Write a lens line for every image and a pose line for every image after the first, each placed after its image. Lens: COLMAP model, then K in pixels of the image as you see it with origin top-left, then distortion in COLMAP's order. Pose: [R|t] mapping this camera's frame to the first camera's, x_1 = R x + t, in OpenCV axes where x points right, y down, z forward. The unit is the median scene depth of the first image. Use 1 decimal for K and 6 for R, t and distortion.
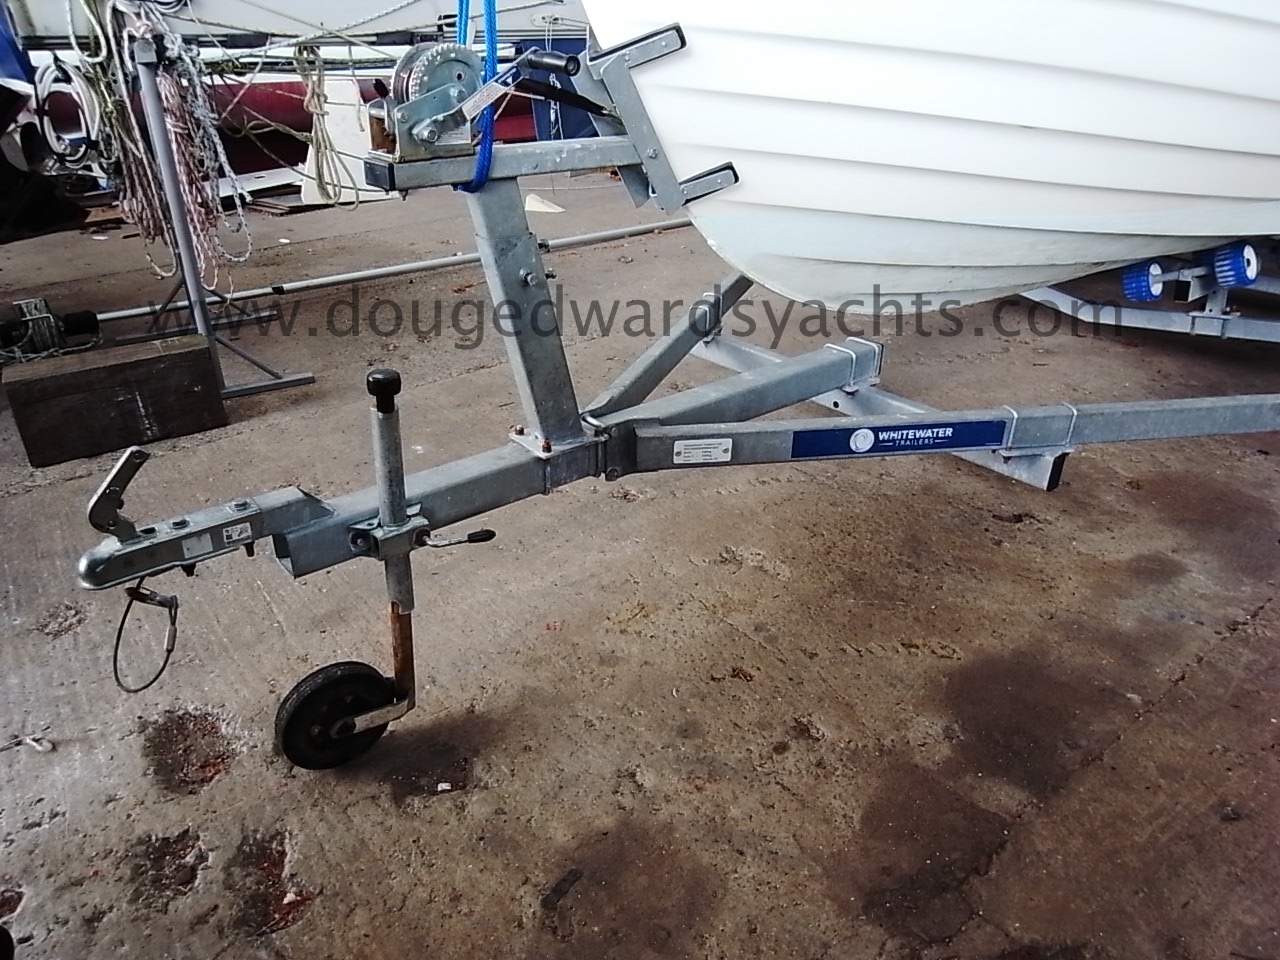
lens RADIAL K [[900.9, 0, 636.2], [0, 900.9, 482.9], [0, 0, 1]] dist [-0.069896, 0.051303]
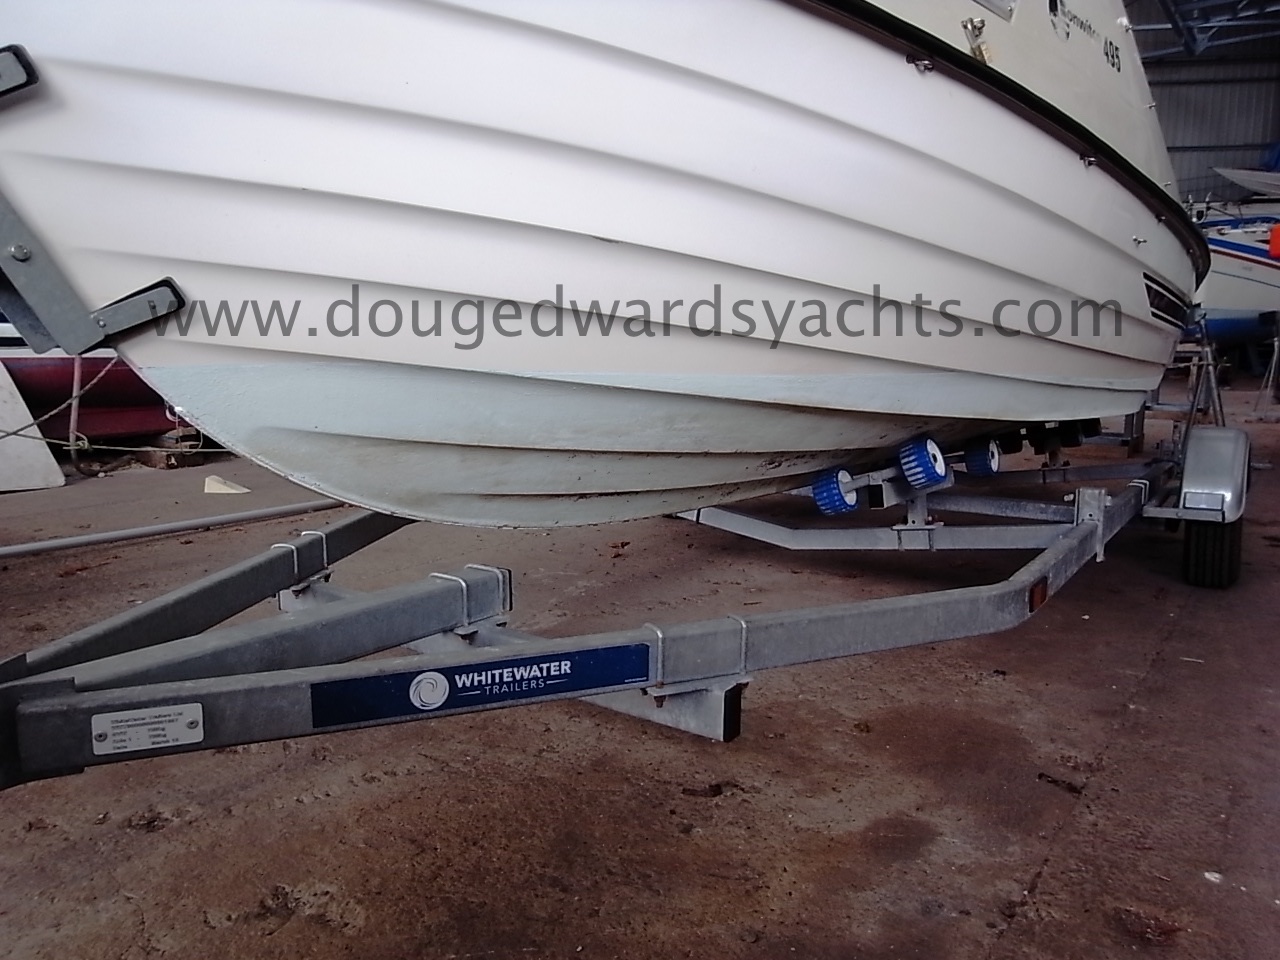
lens RADIAL K [[900.9, 0, 632.6], [0, 900.9, 483.9], [0, 0, 1]] dist [-0.069896, 0.051303]
pose [[0.970989, -0.039855, 0.235779, 0.218233], [0.115090, 0.942186, -0.314704, 0.028641], [-0.209605, 0.332710, 0.919440, 0.284765]]
